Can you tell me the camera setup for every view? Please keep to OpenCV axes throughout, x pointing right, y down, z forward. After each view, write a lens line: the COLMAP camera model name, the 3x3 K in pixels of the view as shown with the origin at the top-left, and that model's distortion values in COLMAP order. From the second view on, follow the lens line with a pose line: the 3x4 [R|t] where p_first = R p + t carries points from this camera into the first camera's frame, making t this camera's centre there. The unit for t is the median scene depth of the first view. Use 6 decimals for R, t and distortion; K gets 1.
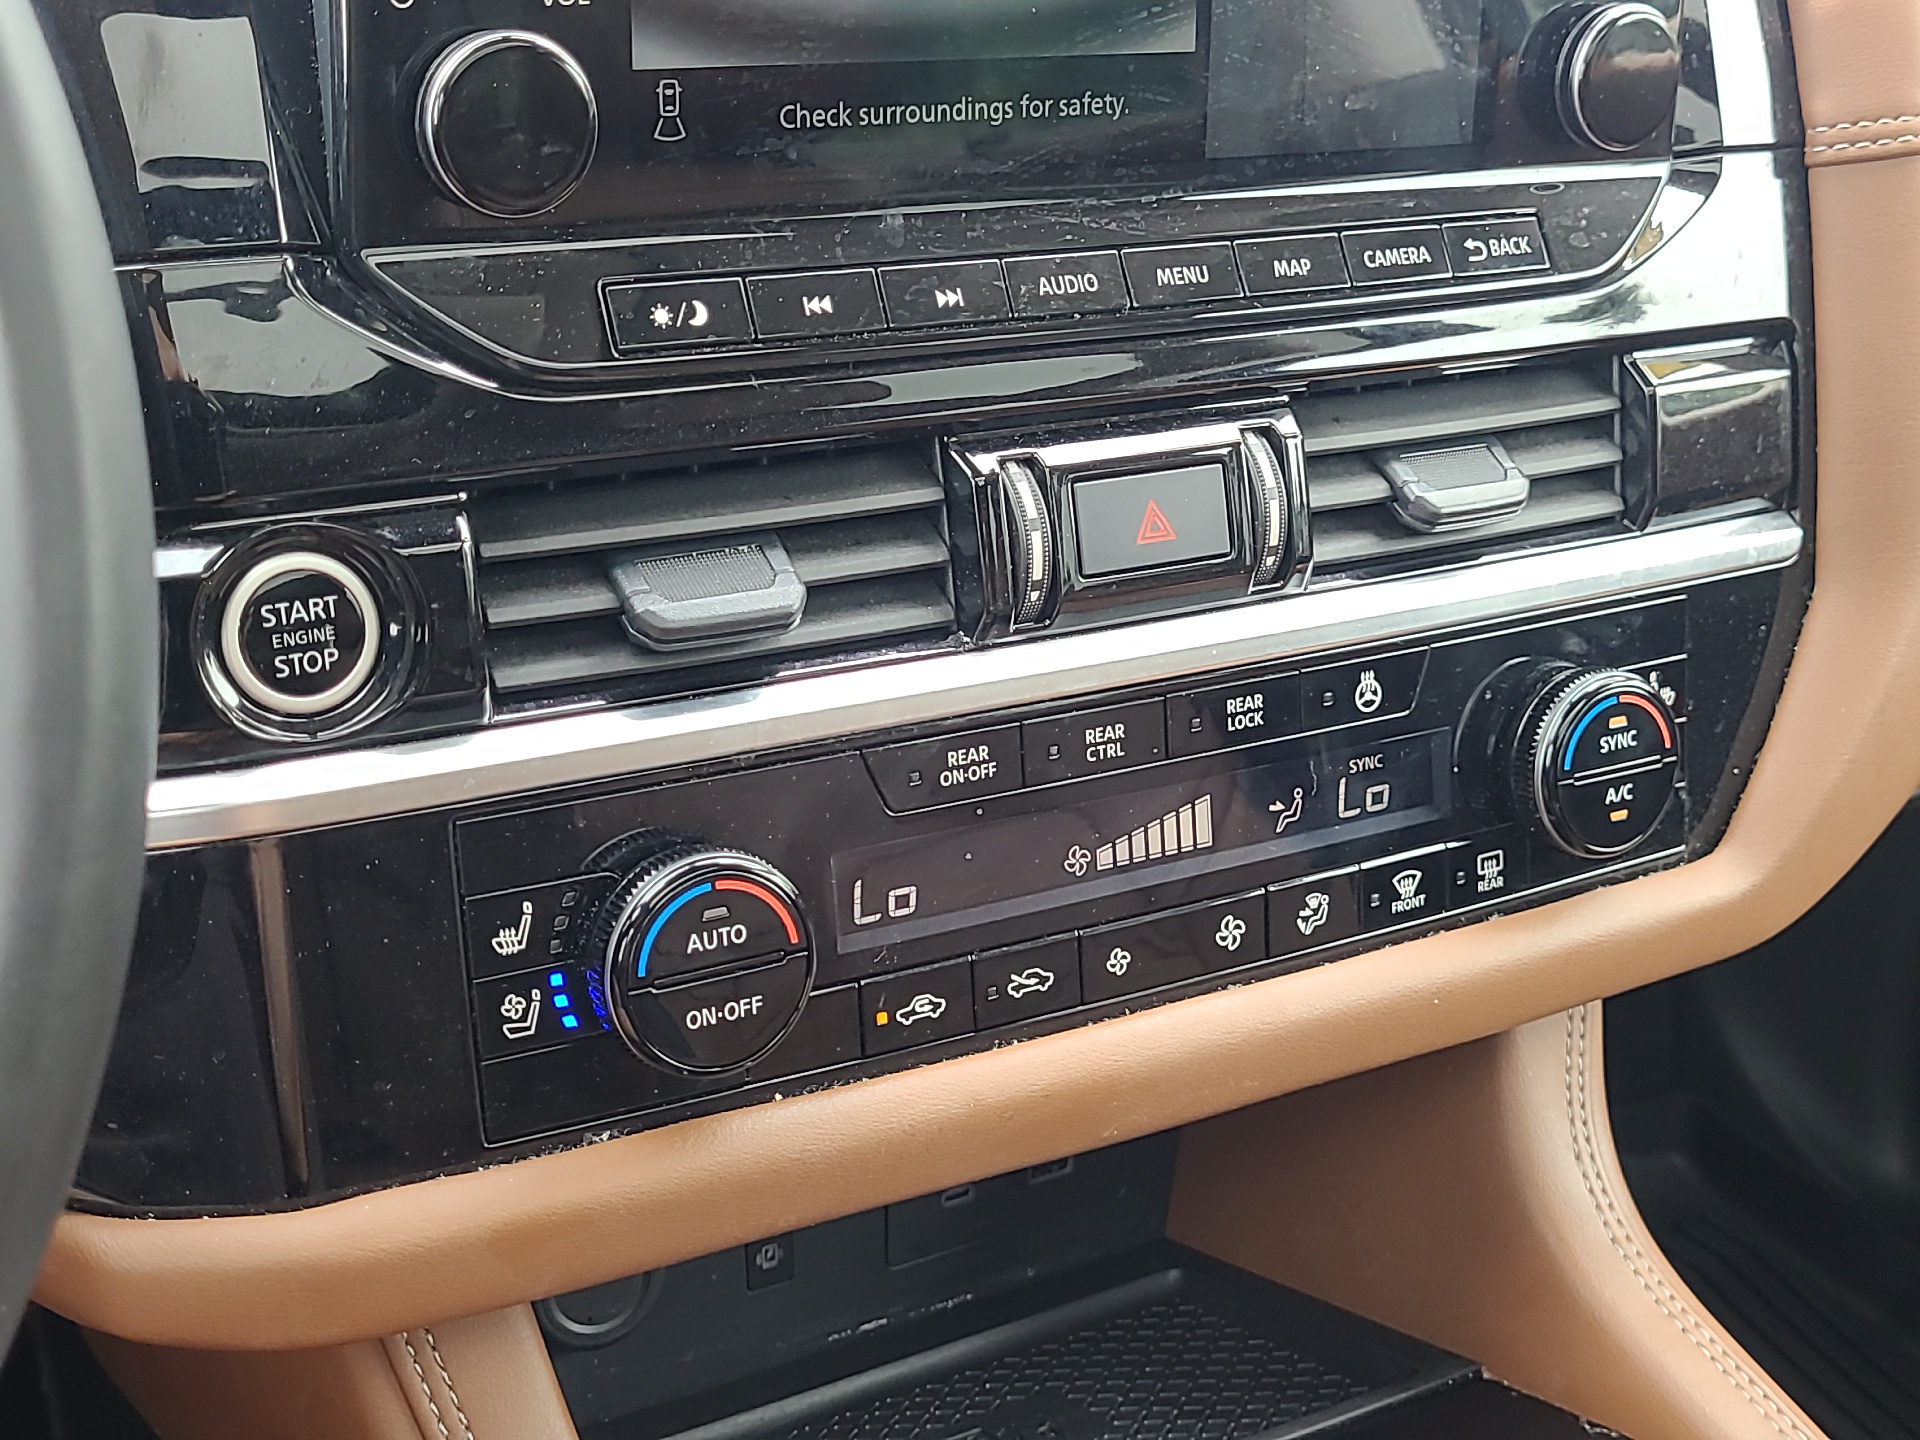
lens RADIAL K [[2516.2, 0, 924.8], [0, 2516.2, 733.2], [0, 0, 1]] dist [0.023310, 0.000000]
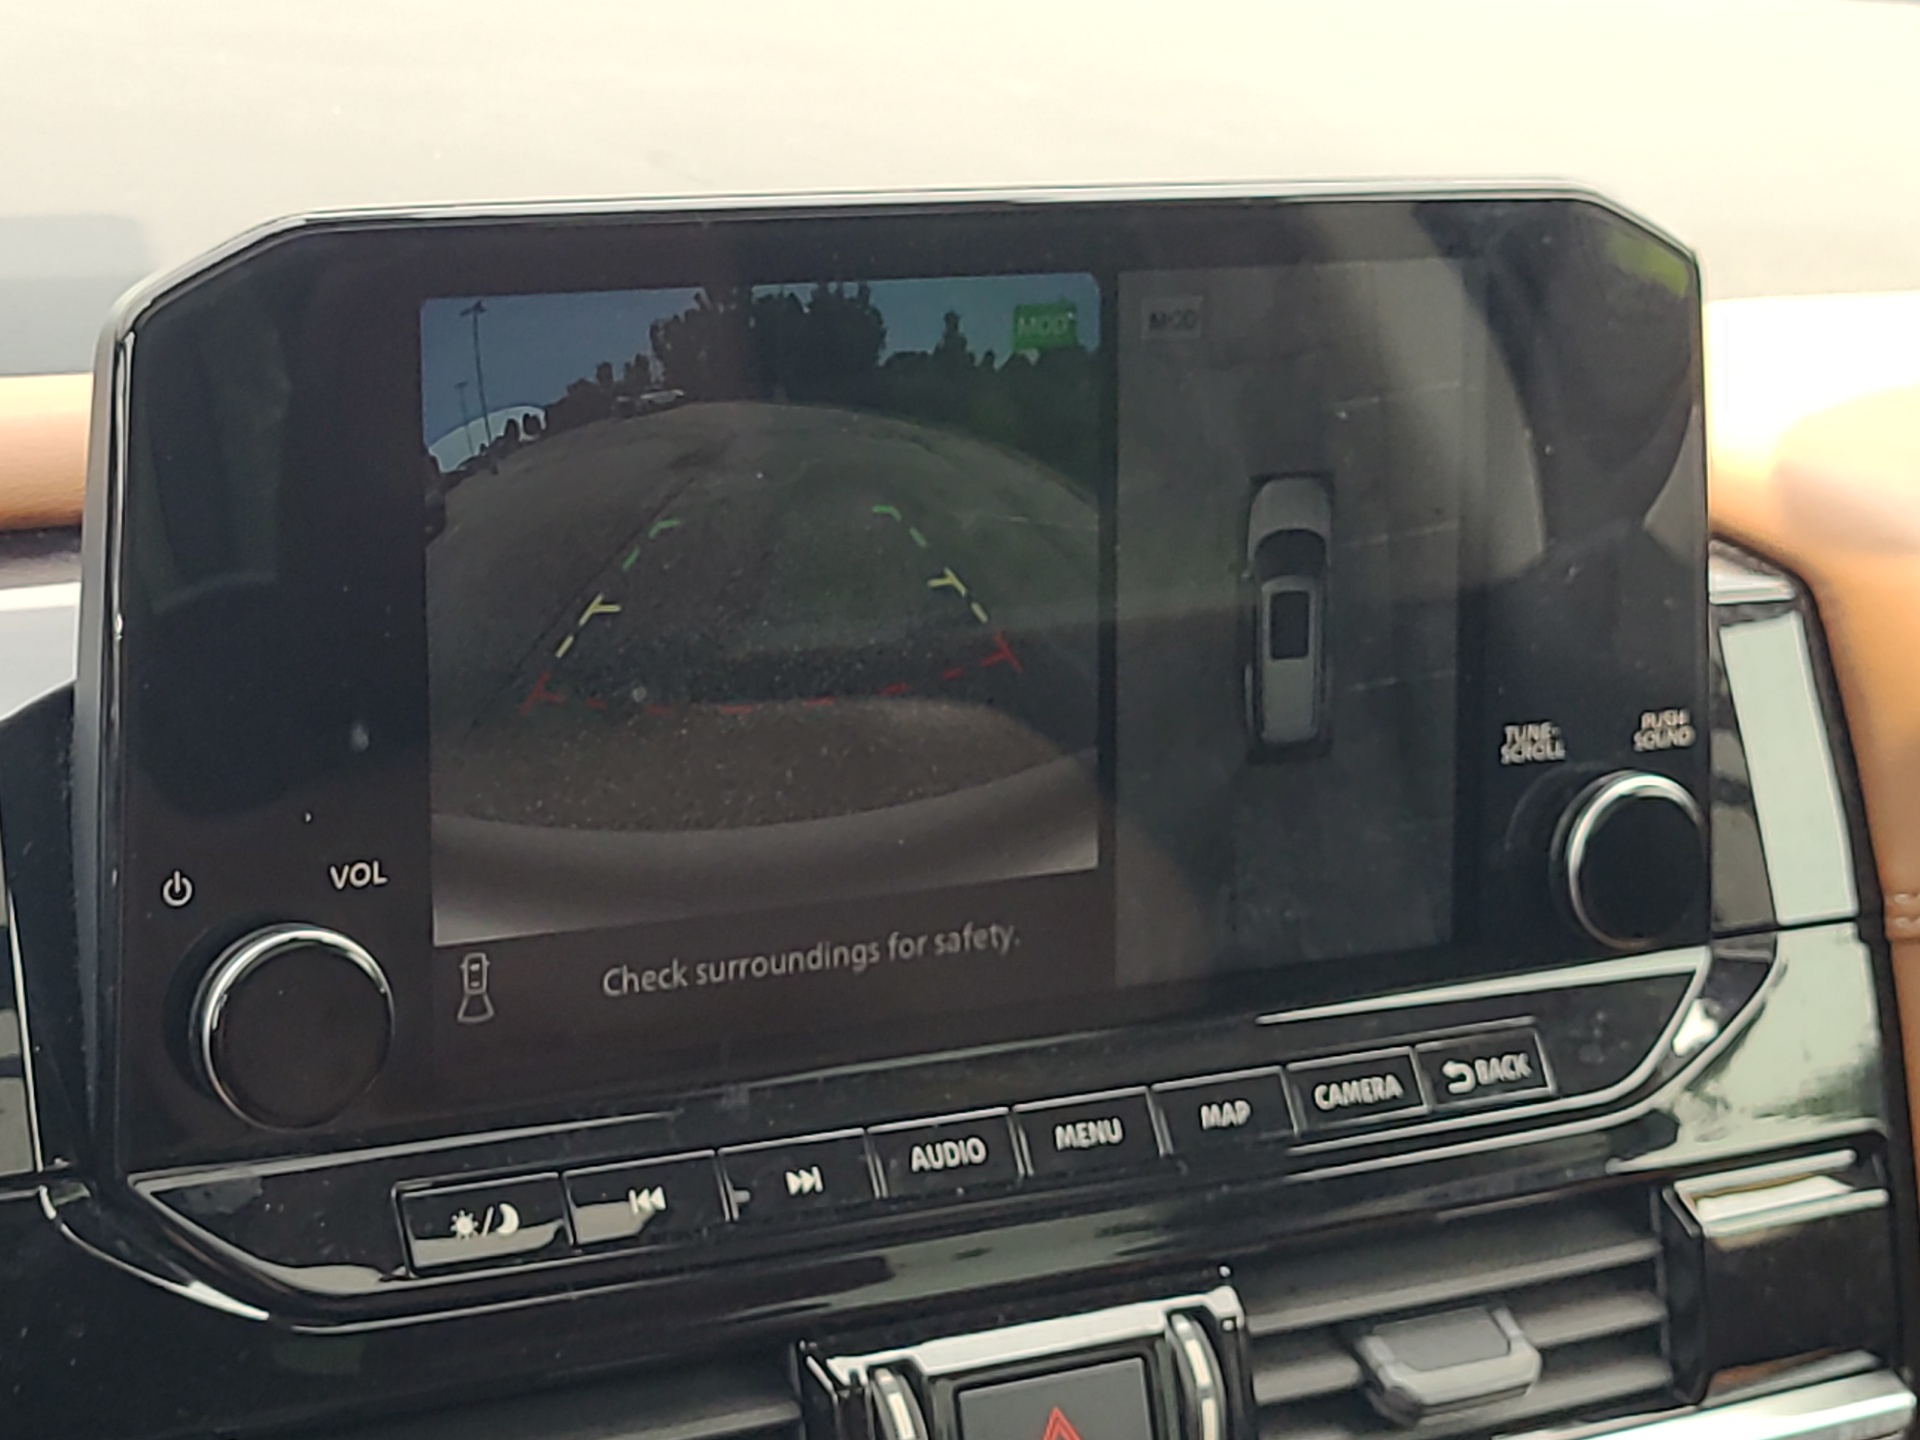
lens RADIAL K [[4585.0, 0, 960.2], [0, 4585.0, 730.6], [0, 0, 1]] dist [0.002094, 0.000000]
pose [[0.999790, -0.008648, 0.018585, 0.032754], [0.011494, 0.987217, -0.158968, -0.072366], [-0.016973, 0.159148, 0.987109, -0.509437]]
